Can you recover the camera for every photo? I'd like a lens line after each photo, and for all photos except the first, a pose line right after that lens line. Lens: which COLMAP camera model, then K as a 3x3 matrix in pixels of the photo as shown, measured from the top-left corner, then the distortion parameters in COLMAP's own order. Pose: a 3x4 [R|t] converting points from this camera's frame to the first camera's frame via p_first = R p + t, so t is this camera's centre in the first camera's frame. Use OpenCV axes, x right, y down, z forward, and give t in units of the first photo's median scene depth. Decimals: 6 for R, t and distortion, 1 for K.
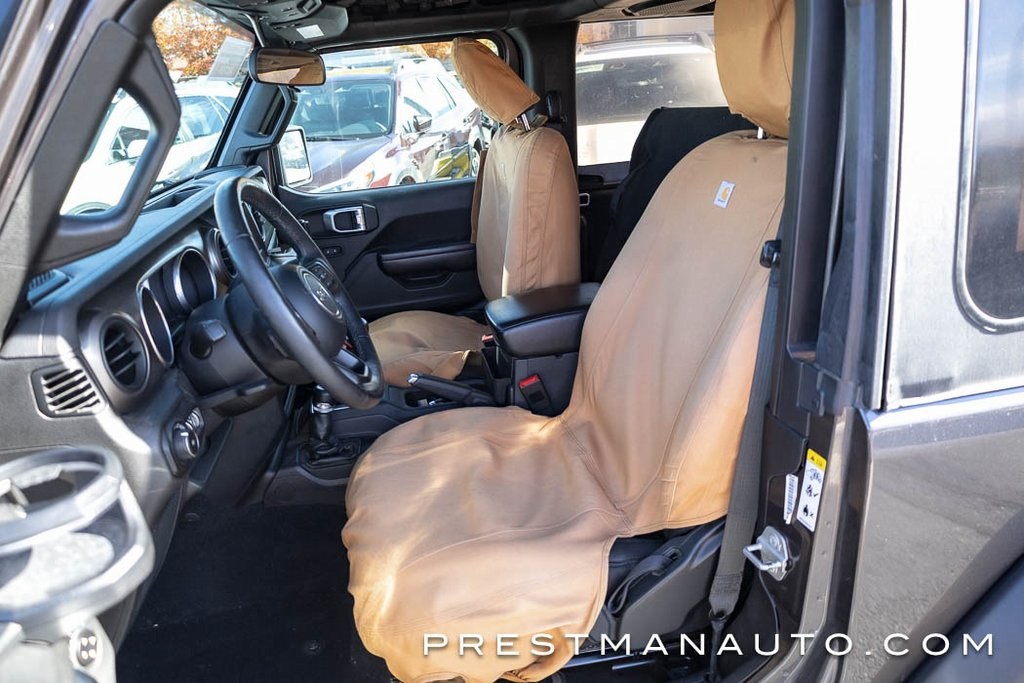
lens RADIAL K [[665.8, 0, 529.7], [0, 665.8, 339.6], [0, 0, 1]] dist [-0.003549, 0.004105]
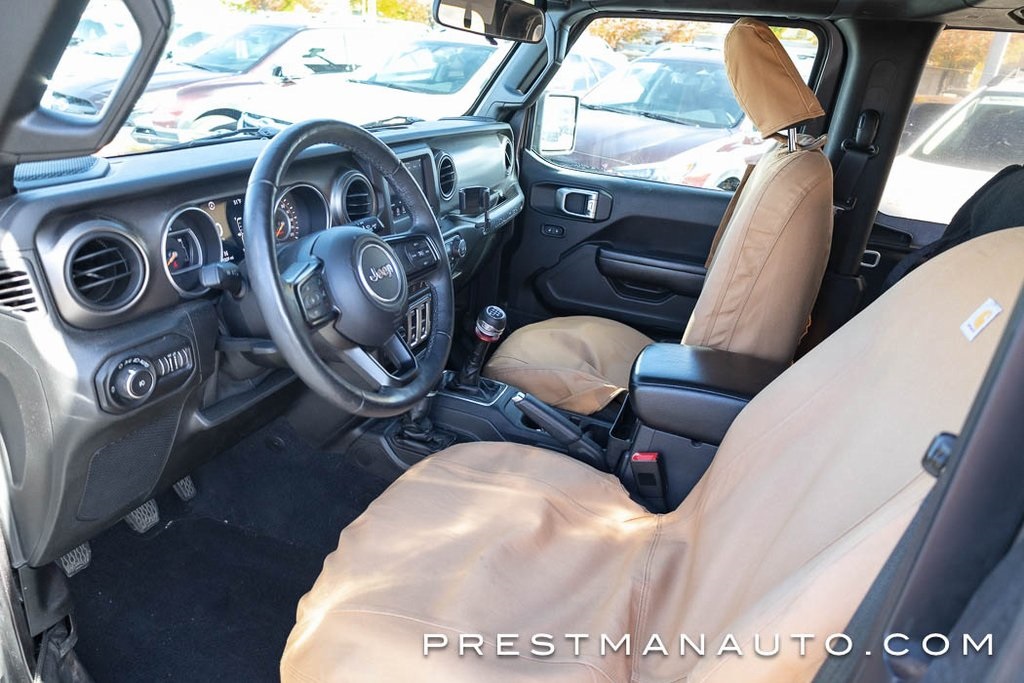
lens RADIAL K [[665.8, 0, 529.7], [0, 665.8, 339.6], [0, 0, 1]] dist [-0.003549, 0.004105]
pose [[0.831112, 0.347892, -0.433848, 0.174523], [-0.339807, 0.935269, 0.099010, -0.096163], [0.440209, 0.065136, 0.895530, 0.223462]]
